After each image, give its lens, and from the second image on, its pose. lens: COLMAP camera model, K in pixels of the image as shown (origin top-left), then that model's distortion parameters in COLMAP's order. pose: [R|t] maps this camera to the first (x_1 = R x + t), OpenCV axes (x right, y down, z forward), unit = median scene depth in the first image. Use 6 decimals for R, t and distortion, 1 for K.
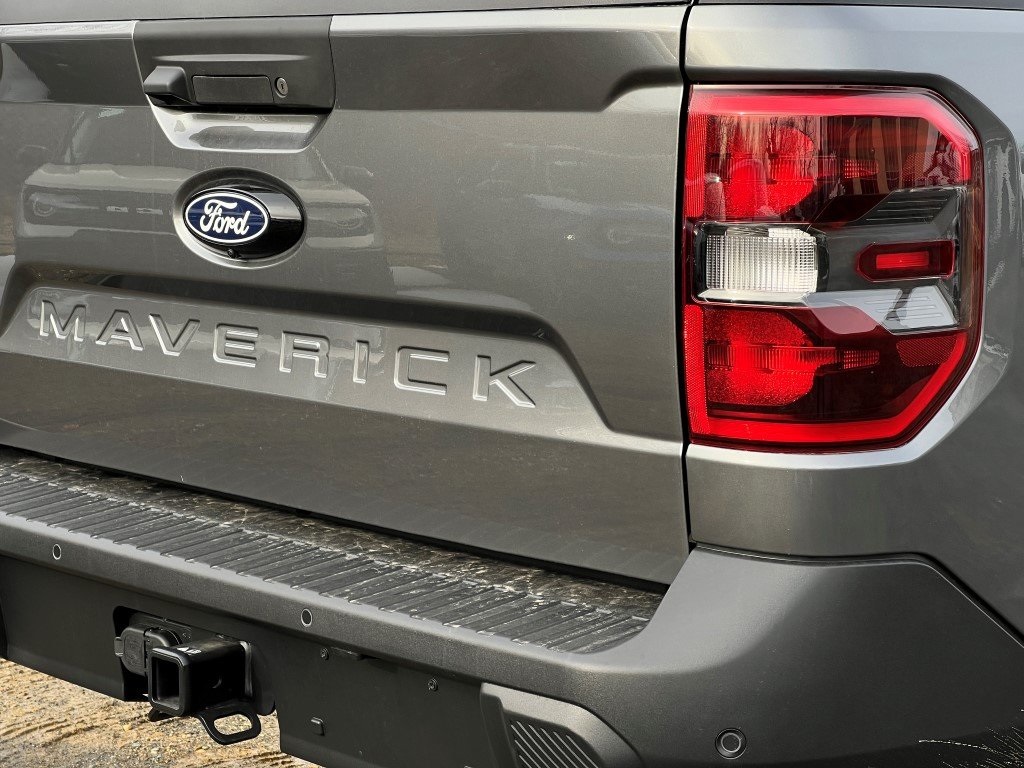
lens RADIAL K [[2756.3, 0, 513.3], [0, 2756.3, 384.1], [0, 0, 1]] dist [0.329142, 0.000000]
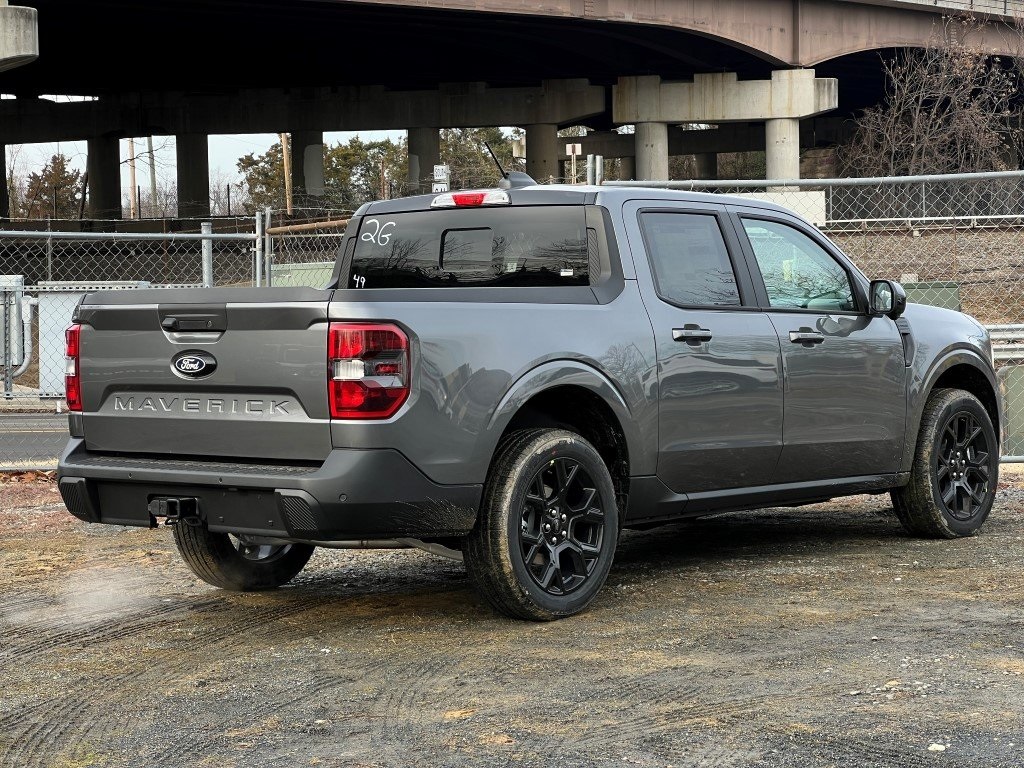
lens RADIAL K [[2756.3, 0, 512.1], [0, 2756.3, 383.5], [0, 0, 1]] dist [0.329142, 0.000000]
pose [[0.994922, -0.011583, 0.099978, -0.062638], [0.019967, 0.996327, -0.083270, 0.279823], [-0.098646, 0.084843, 0.991499, -2.620920]]
